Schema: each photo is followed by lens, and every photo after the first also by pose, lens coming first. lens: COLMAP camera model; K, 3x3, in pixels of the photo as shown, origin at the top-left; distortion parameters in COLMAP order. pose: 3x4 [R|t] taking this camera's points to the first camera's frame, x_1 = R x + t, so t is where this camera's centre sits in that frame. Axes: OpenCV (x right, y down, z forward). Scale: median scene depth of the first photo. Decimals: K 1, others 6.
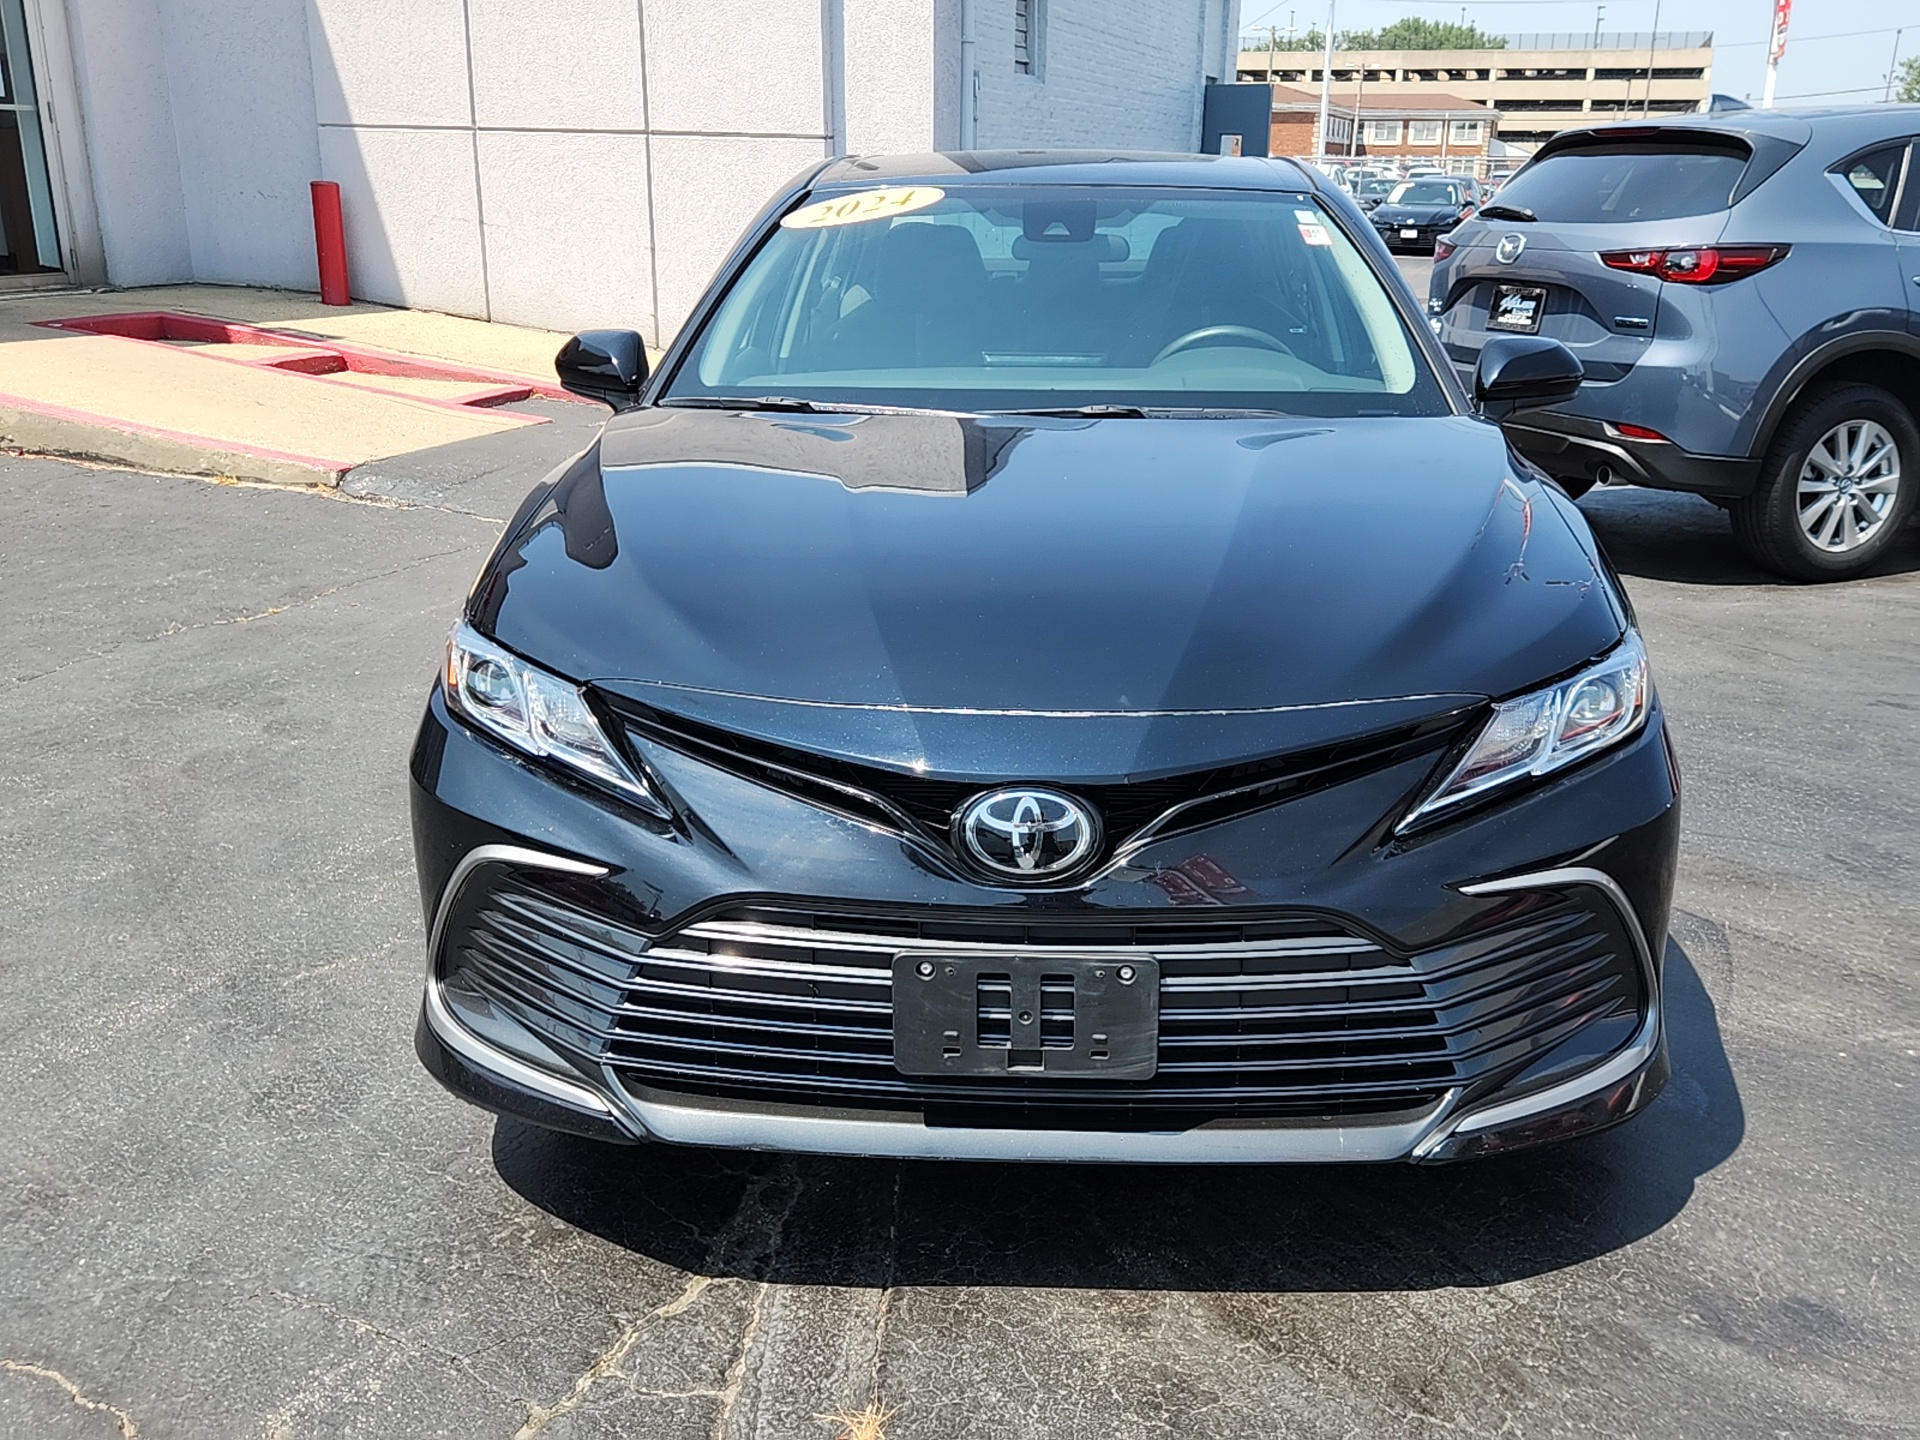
lens RADIAL K [[1643.1, 0, 960.0], [0, 1643.1, 720.0], [0, 0, 1]] dist [0.081654, -0.095889]
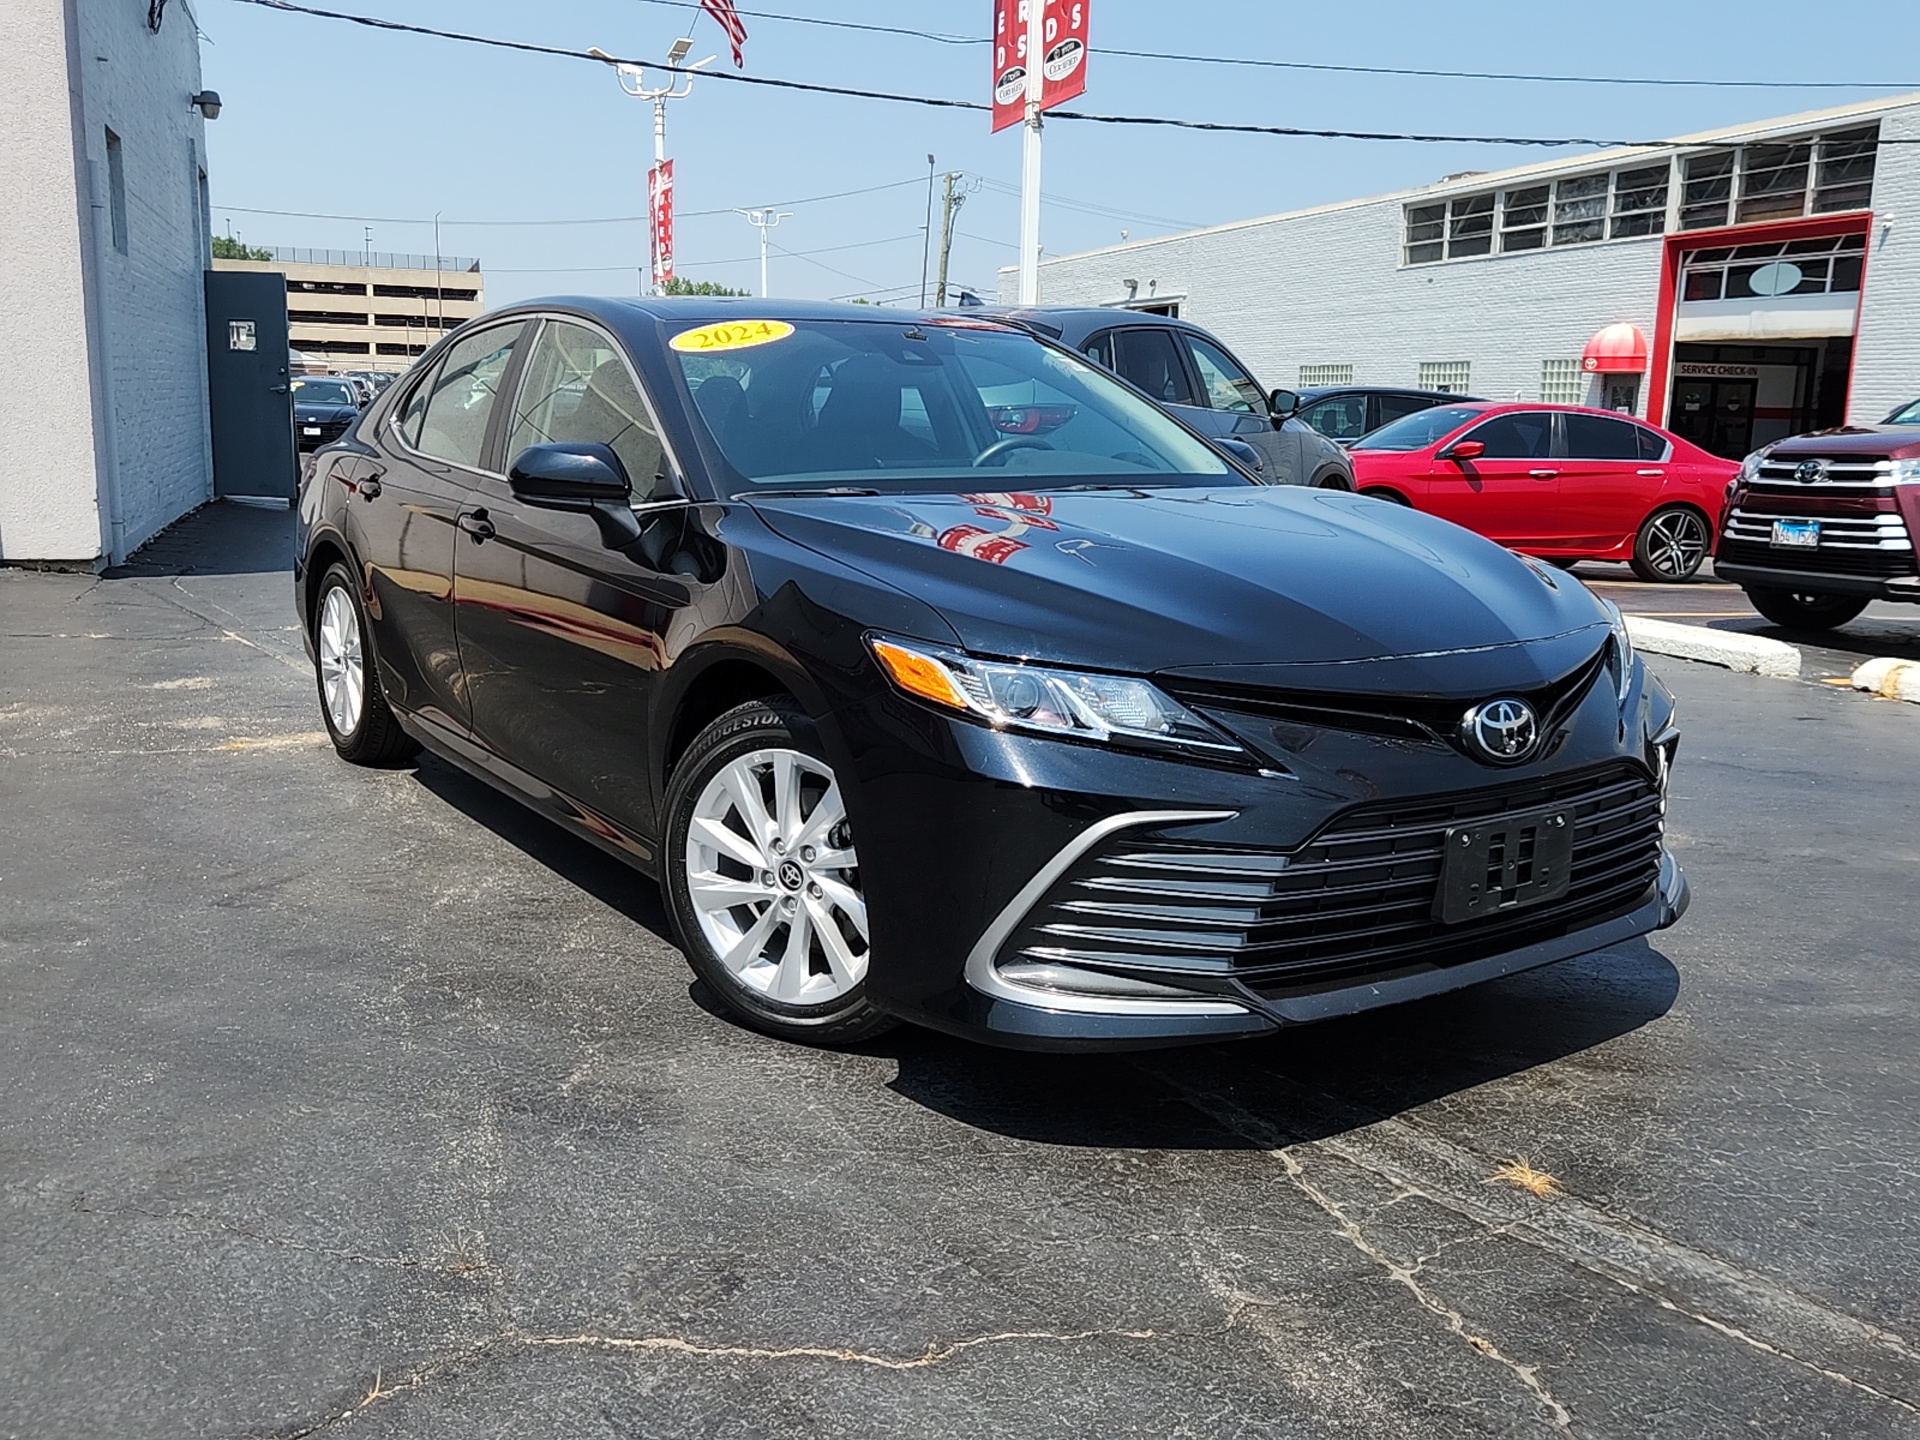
lens RADIAL K [[1643.1, 0, 960.0], [0, 1643.1, 720.0], [0, 0, 1]] dist [0.081654, -0.095889]
pose [[0.811995, -0.107898, 0.573604, -1.080099], [0.171771, 0.983418, -0.058173, 0.059559], [-0.557816, 0.145765, 0.817064, 0.094421]]
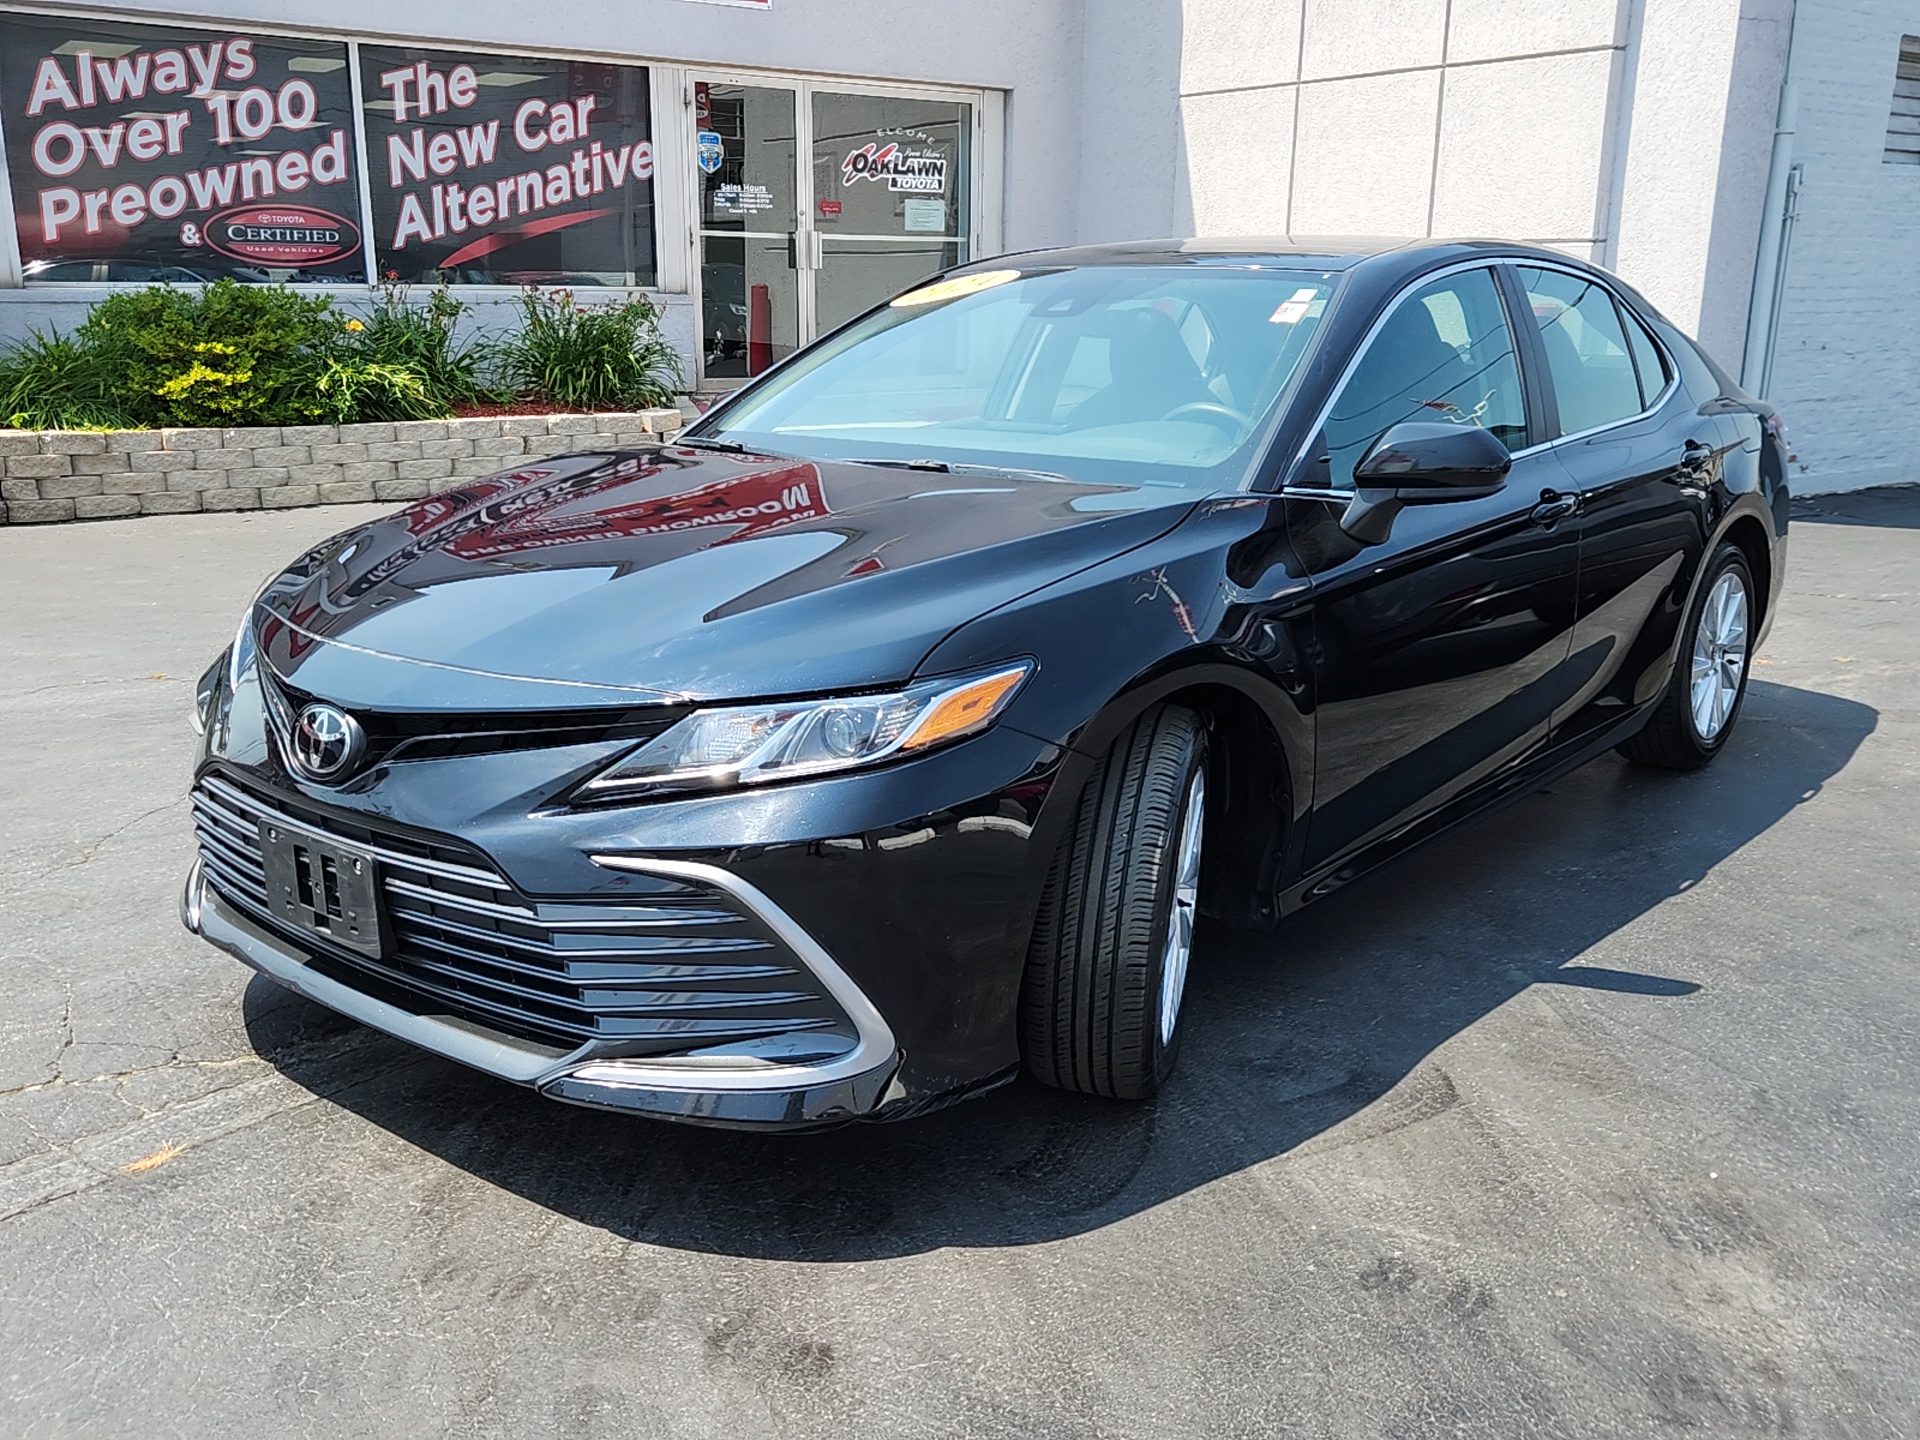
lens RADIAL K [[1643.1, 0, 960.0], [0, 1643.1, 720.0], [0, 0, 1]] dist [0.081654, -0.095889]
pose [[0.802532, 0.145008, -0.578718, 1.124139], [-0.183428, 0.983000, -0.008058, -0.026027], [0.567712, 0.112620, 0.815488, 0.211238]]
